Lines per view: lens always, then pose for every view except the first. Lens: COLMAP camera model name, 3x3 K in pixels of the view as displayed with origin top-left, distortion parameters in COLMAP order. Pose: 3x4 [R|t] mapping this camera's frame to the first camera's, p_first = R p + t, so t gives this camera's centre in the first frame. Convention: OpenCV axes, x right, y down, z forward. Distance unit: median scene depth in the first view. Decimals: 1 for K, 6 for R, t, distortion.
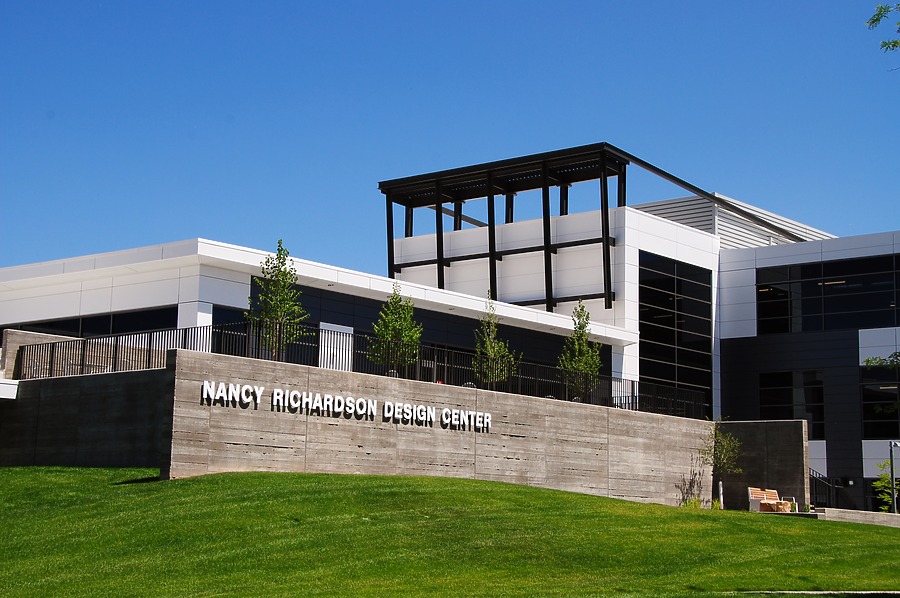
lens RADIAL K [[1452.3, 0, 456.7], [0, 1452.3, 301.7], [0, 0, 1]] dist [0.226850, 0.000000]
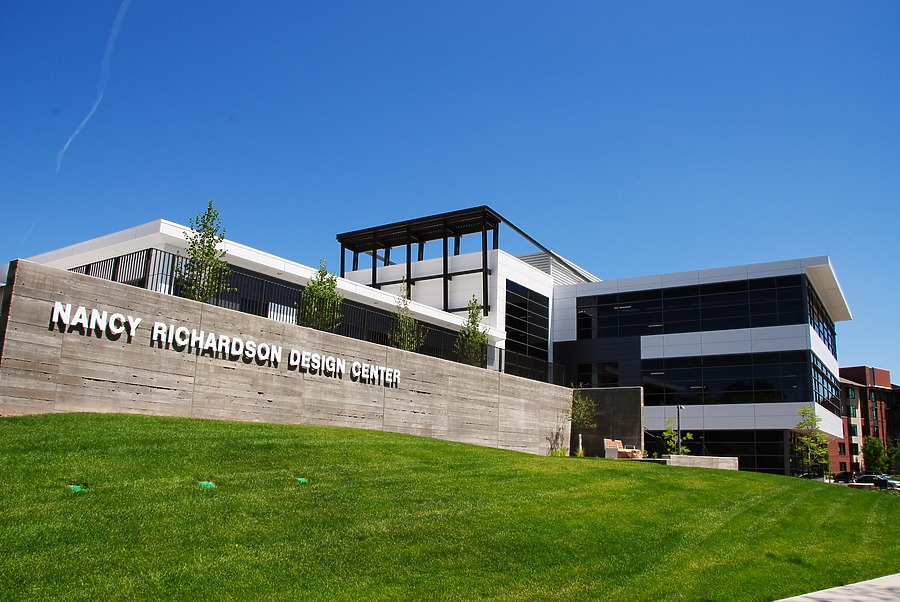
lens RADIAL K [[694.8, 0, 454.6], [0, 694.8, 300.7], [0, 0, 1]] dist [-0.125499, 0.046467]
pose [[0.995603, 0.034151, 0.087231, 0.016094], [-0.028471, 0.997443, -0.065550, 0.054233], [-0.089247, 0.062778, 0.994029, 0.450602]]
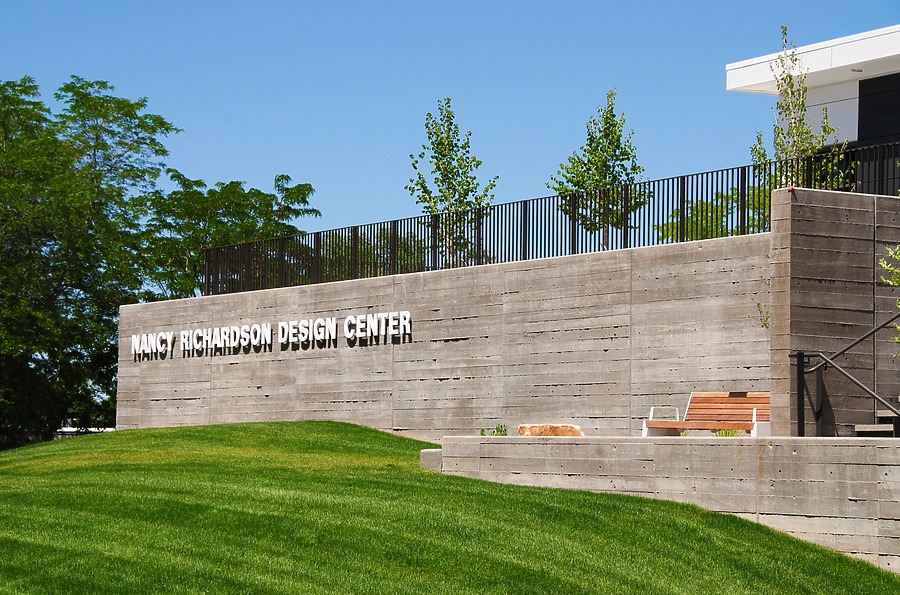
lens RADIAL K [[2295.7, 0, 441.2], [0, 2295.7, 300.1], [0, 0, 1]] dist [0.611749, 0.000000]
pose [[-0.289288, -0.092951, -0.952719, 0.875517], [0.127359, 0.982689, -0.134547, 0.190473], [0.948732, -0.160260, -0.272442, 1.192231]]
